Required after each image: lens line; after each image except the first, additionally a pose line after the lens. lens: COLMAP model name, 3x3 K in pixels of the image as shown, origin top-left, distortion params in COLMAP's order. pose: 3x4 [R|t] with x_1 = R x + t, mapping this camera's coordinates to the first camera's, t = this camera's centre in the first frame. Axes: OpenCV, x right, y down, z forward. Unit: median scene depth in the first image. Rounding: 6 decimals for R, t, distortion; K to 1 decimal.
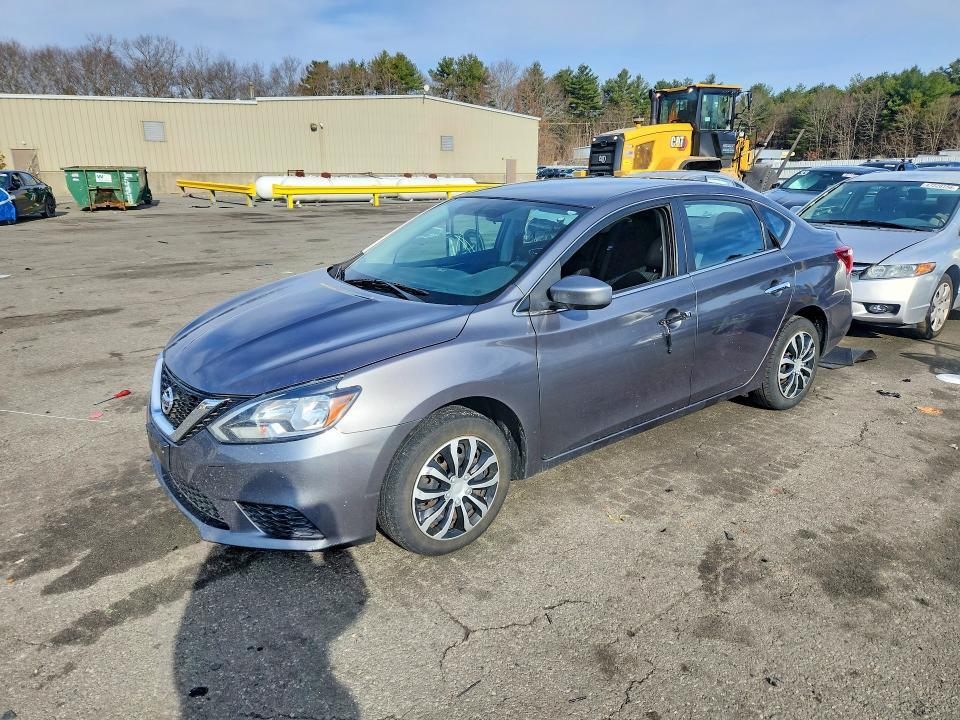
lens RADIAL K [[731.7, 0, 480.0], [0, 731.7, 360.0], [0, 0, 1]] dist [0.006233, 0.004168]
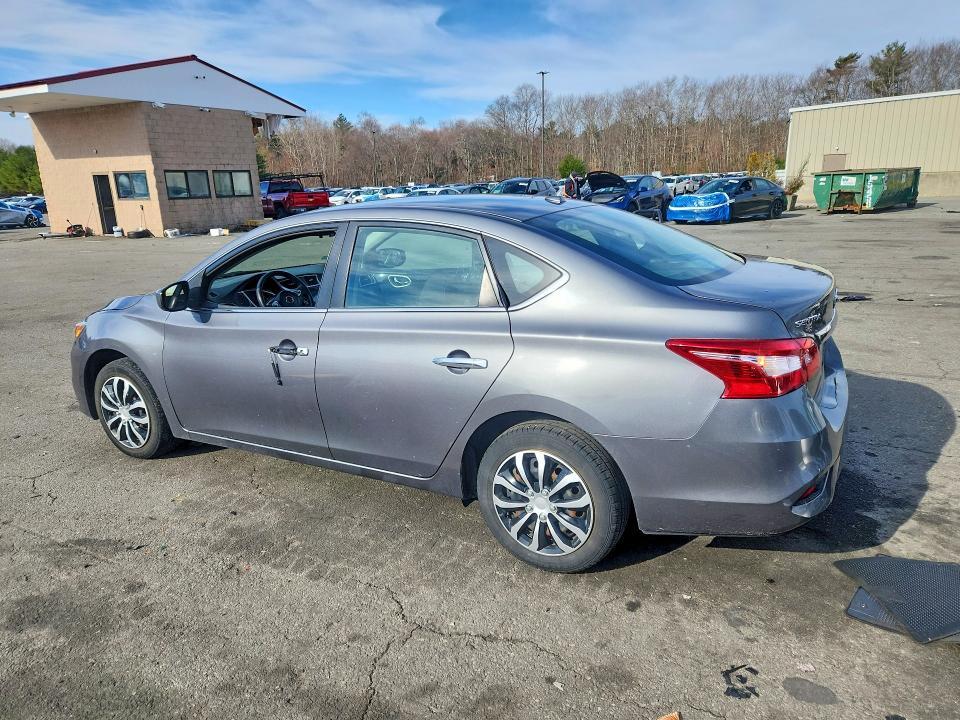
lens RADIAL K [[731.7, 0, 480.0], [0, 731.7, 360.0], [0, 0, 1]] dist [0.006233, 0.004168]
pose [[0.298764, 0.209546, -0.931037, 0.319130], [-0.206271, 0.966714, 0.151384, -0.062401], [0.931768, 0.146818, 0.332042, 0.244616]]
